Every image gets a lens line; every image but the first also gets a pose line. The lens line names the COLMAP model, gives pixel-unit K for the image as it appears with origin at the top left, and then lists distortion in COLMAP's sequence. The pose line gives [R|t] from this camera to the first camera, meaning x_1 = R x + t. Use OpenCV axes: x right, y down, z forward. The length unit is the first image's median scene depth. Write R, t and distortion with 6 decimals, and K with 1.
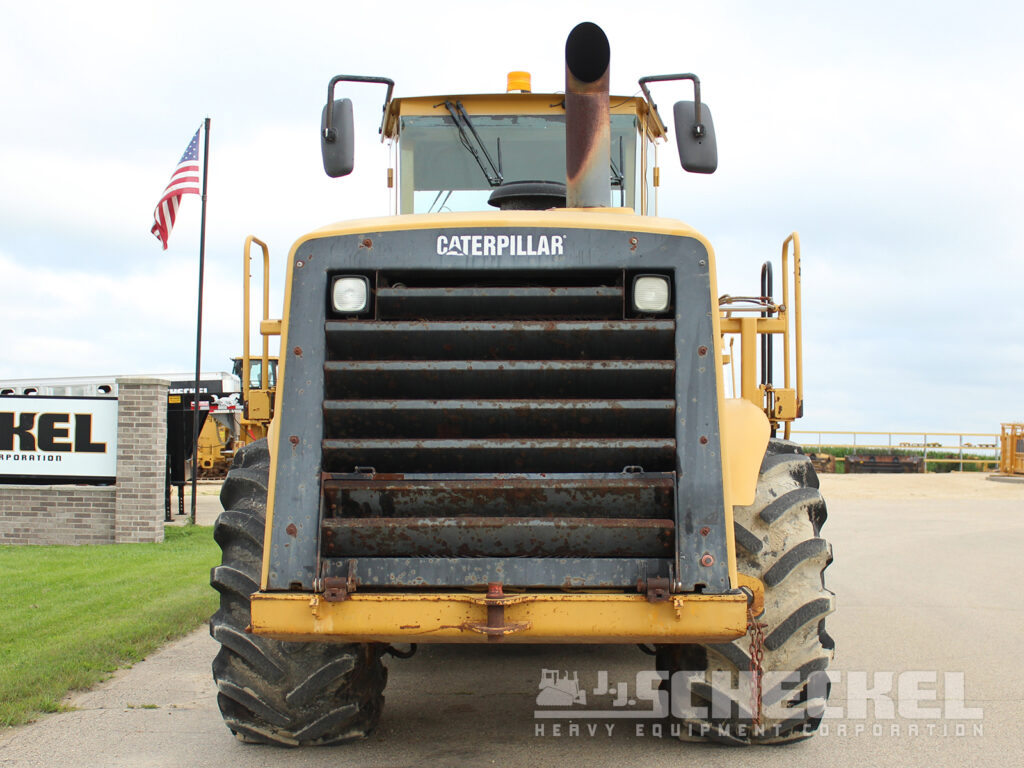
lens RADIAL K [[1513.4, 0, 514.9], [0, 1513.4, 391.3], [0, 0, 1]] dist [-0.129048, 0.000000]
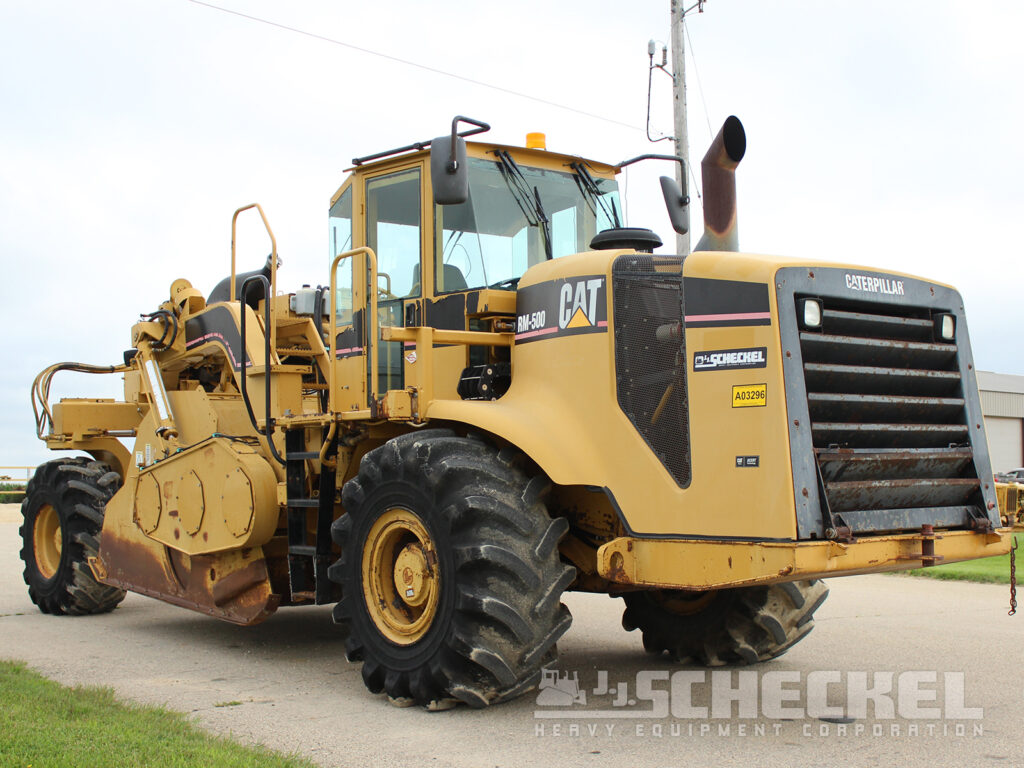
lens RADIAL K [[1391.4, 0, 550.5], [0, 1391.4, 408.9], [0, 0, 1]] dist [-0.072215, 0.000000]
pose [[0.754179, 0.019411, 0.656382, -1.078516], [-0.008873, 0.999773, -0.019372, 0.044744], [-0.656609, 0.008785, 0.754180, 0.243188]]
